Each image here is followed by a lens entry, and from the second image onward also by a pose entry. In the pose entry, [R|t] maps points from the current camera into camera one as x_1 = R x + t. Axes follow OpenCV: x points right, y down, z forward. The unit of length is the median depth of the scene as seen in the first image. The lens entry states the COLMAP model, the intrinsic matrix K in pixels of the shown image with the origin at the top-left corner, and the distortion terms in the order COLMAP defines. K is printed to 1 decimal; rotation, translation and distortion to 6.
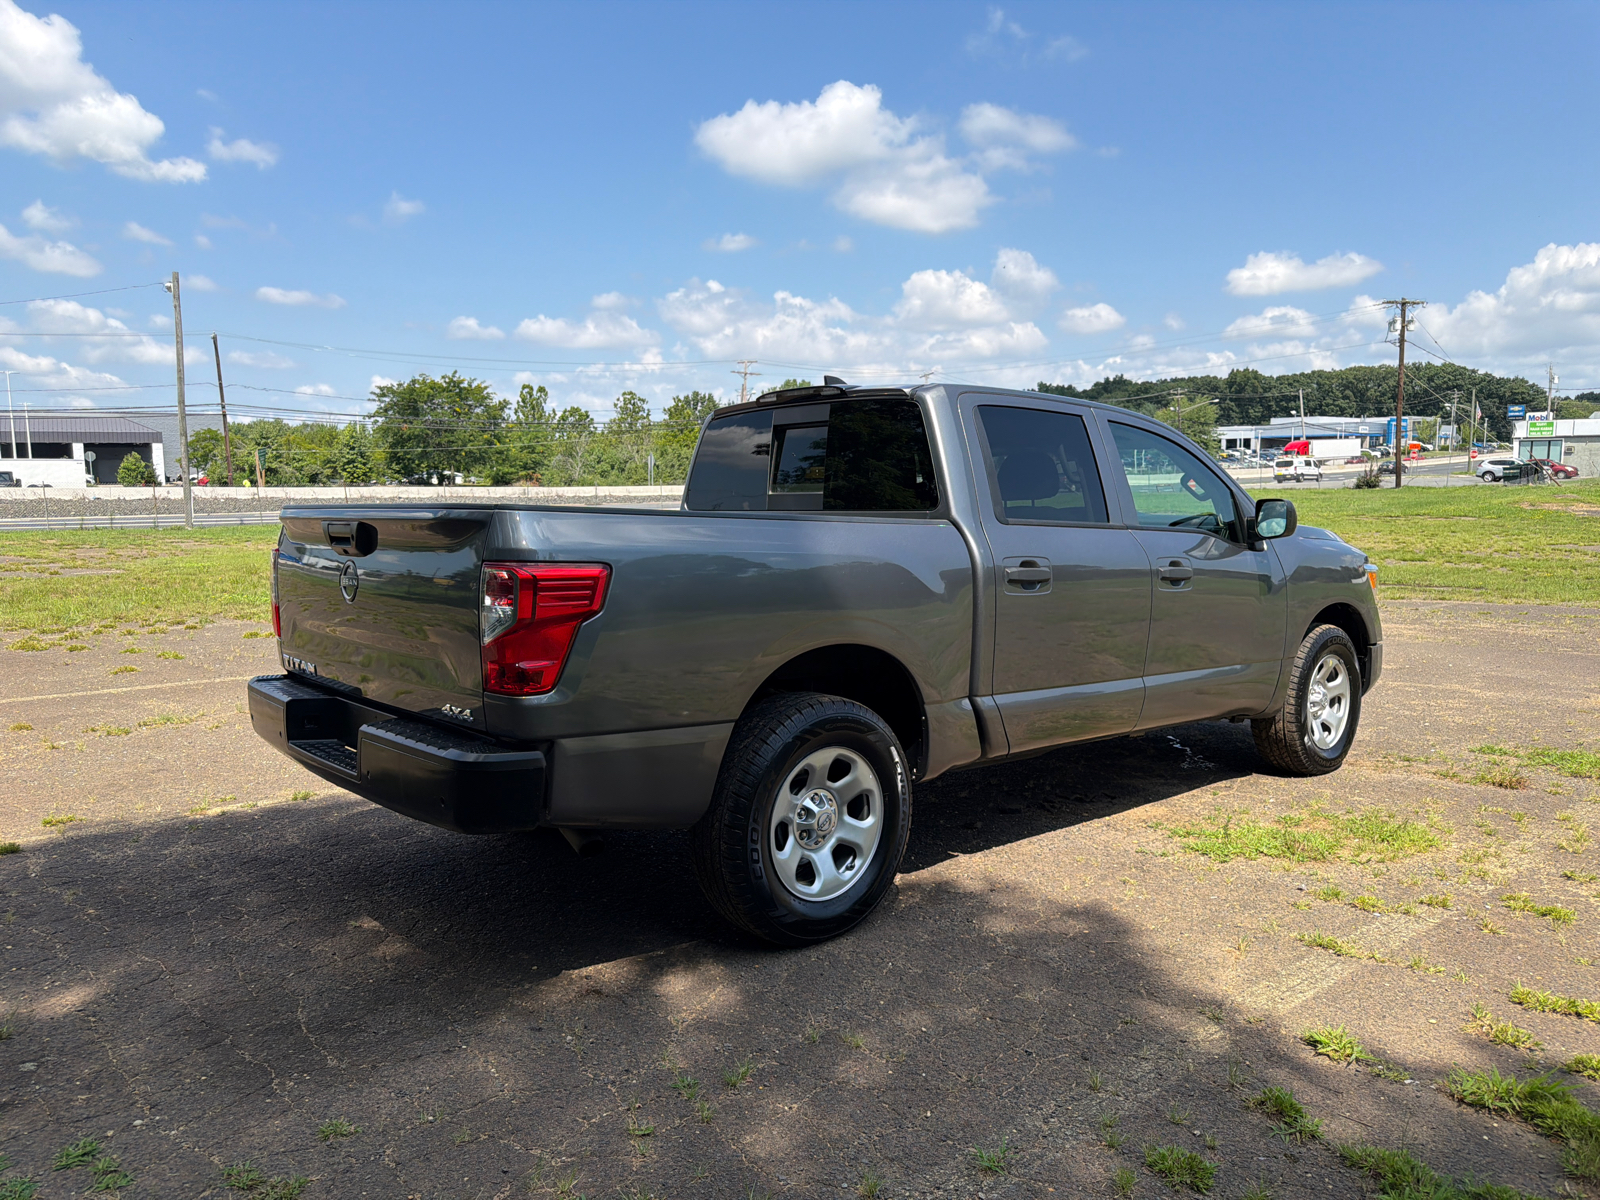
lens RADIAL K [[1131.6, 0, 803.3], [0, 1131.6, 595.7], [0, 0, 1]] dist [0.039834, -0.055188]
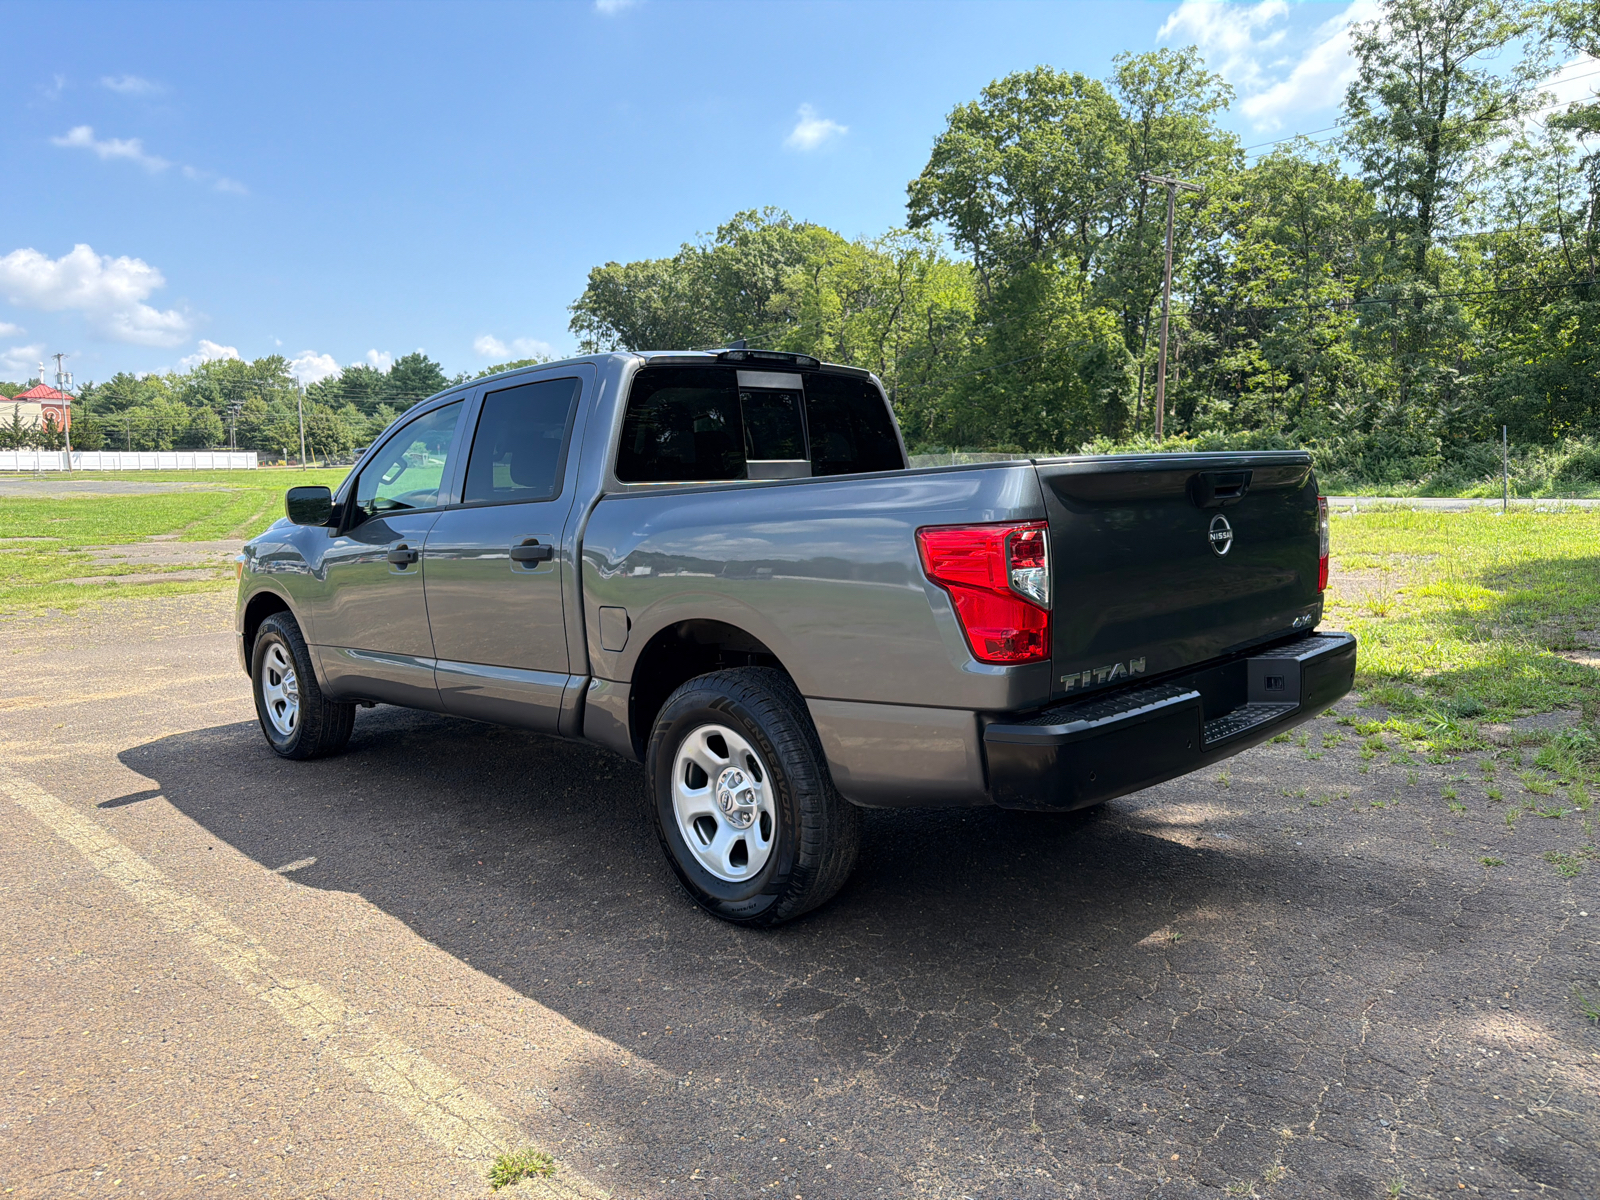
lens RADIAL K [[1131.6, 0, 790.0], [0, 1131.6, 597.7], [0, 0, 1]] dist [0.039834, -0.055188]
pose [[-0.059564, -0.093523, 0.993834, -0.049559], [0.110961, 0.988811, 0.099701, -0.003541], [-0.992038, 0.116215, -0.048520, 0.053126]]
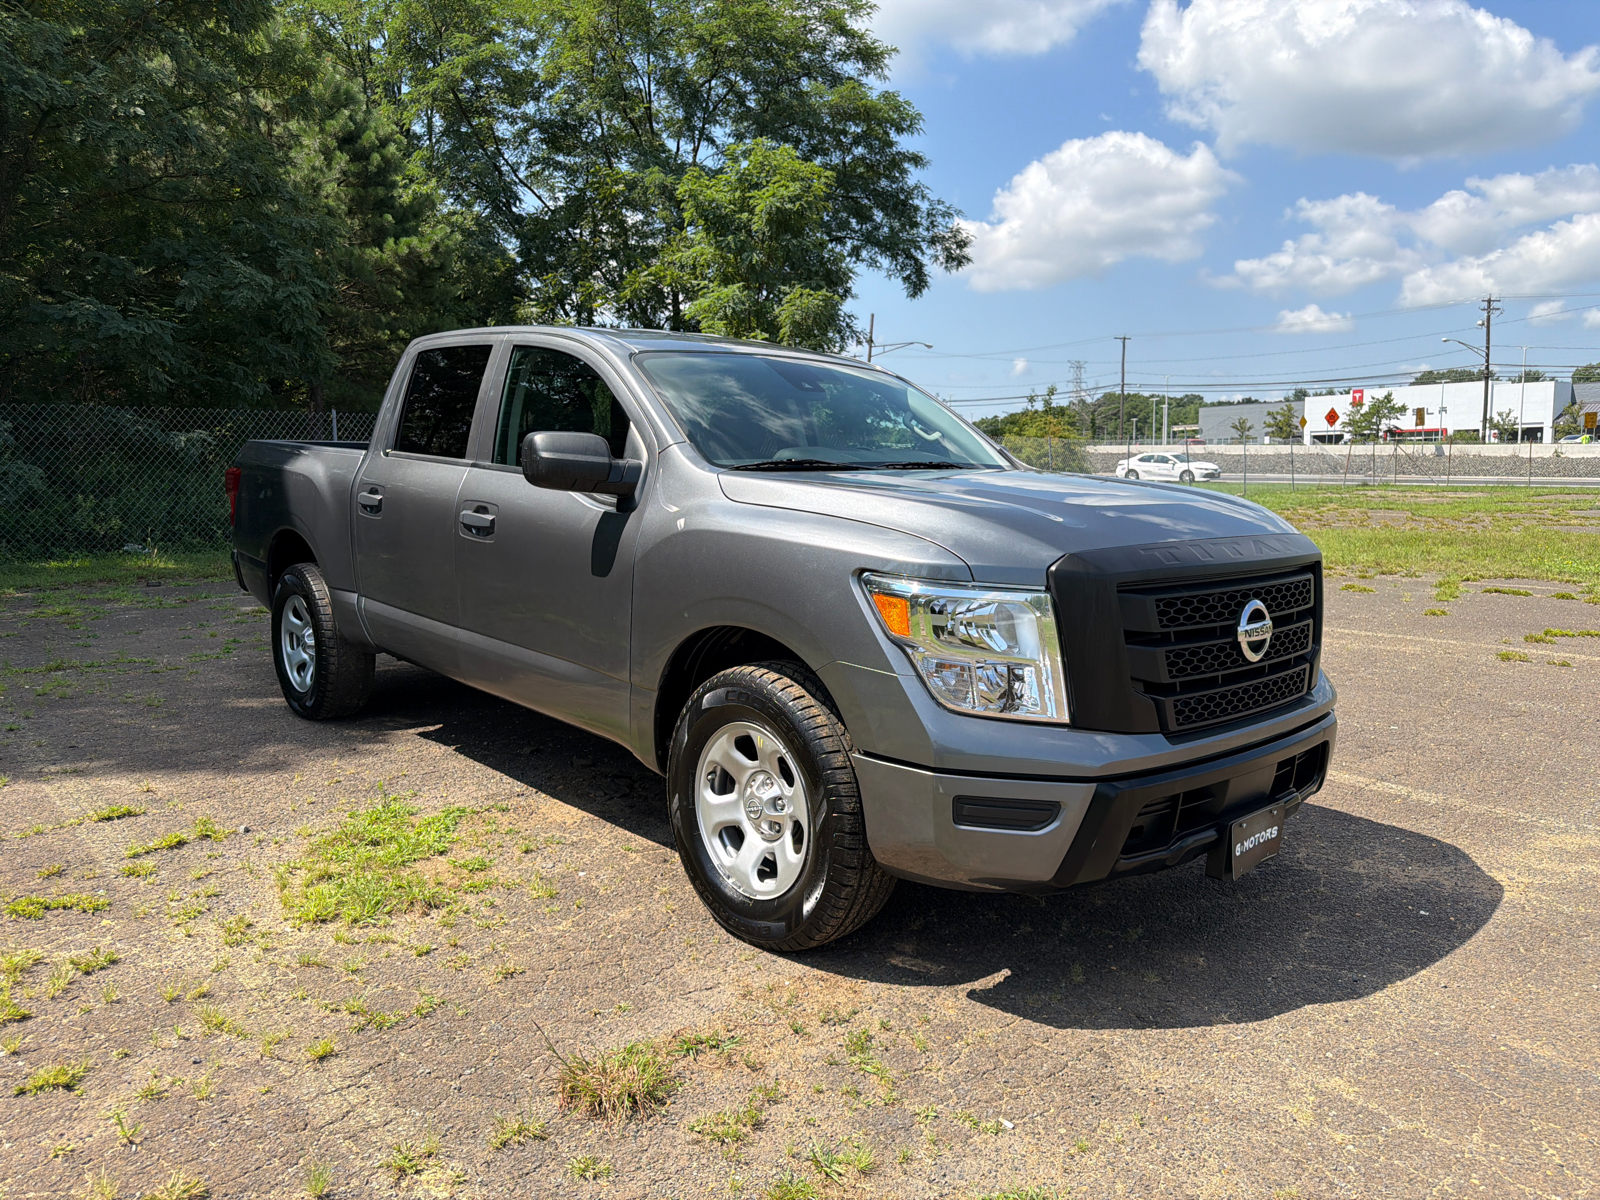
lens RADIAL K [[1131.6, 0, 794.1], [0, 1131.6, 623.4], [0, 0, 1]] dist [0.039834, -0.055188]
pose [[0.009947, 0.144150, -0.989506, 0.061811], [-0.084392, 0.986145, 0.142813, -0.004368], [0.996383, 0.082085, 0.021974, 0.063924]]
